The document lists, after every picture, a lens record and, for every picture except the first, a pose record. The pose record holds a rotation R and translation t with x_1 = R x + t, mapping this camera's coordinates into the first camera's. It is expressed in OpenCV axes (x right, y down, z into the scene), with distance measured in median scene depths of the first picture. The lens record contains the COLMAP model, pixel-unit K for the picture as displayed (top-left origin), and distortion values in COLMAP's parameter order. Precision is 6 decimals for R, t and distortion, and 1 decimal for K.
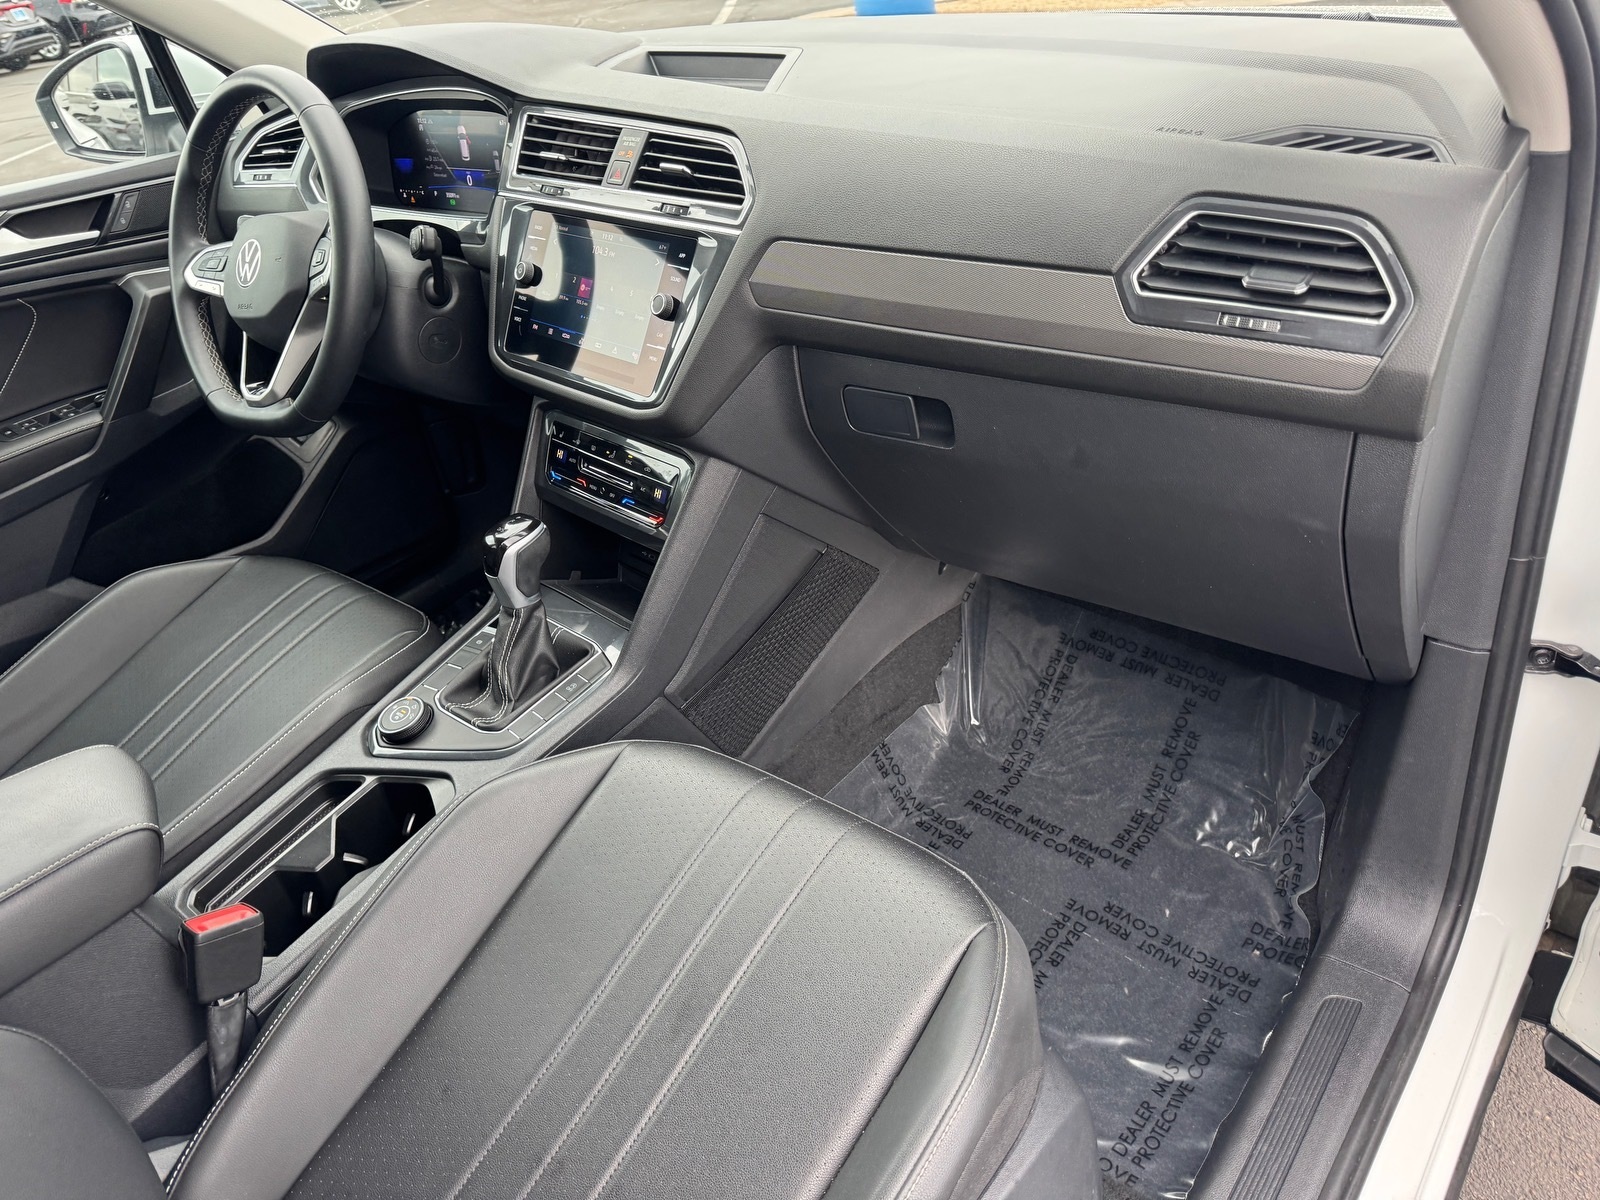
lens RADIAL K [[1149.7, 0, 800.0], [0, 1149.7, 600.0], [0, 0, 1]] dist [0.102971, -0.126471]
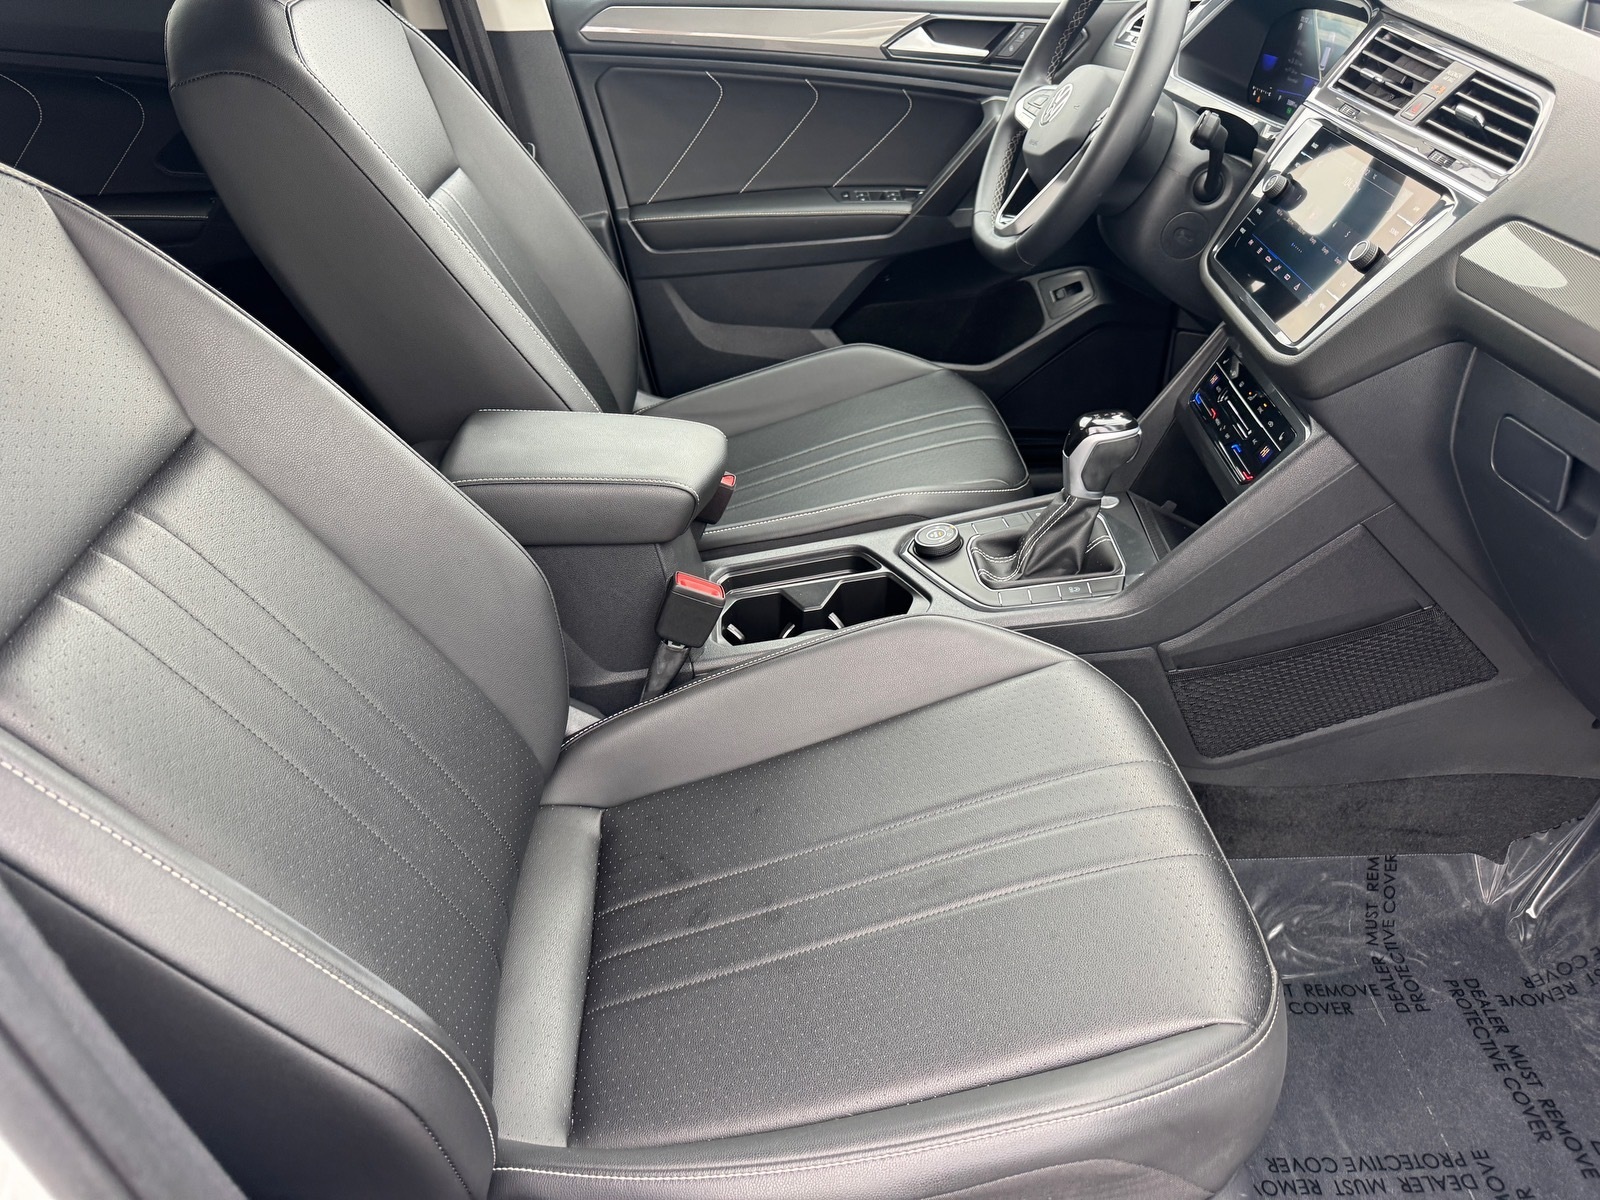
lens RADIAL K [[1149.7, 0, 800.0], [0, 1149.7, 600.0], [0, 0, 1]] dist [0.102971, -0.126471]
pose [[0.681824, 0.498587, -0.535283, 0.174140], [-0.469336, 0.859440, 0.202698, -0.007193], [0.561106, 0.113023, 0.819991, 0.052239]]
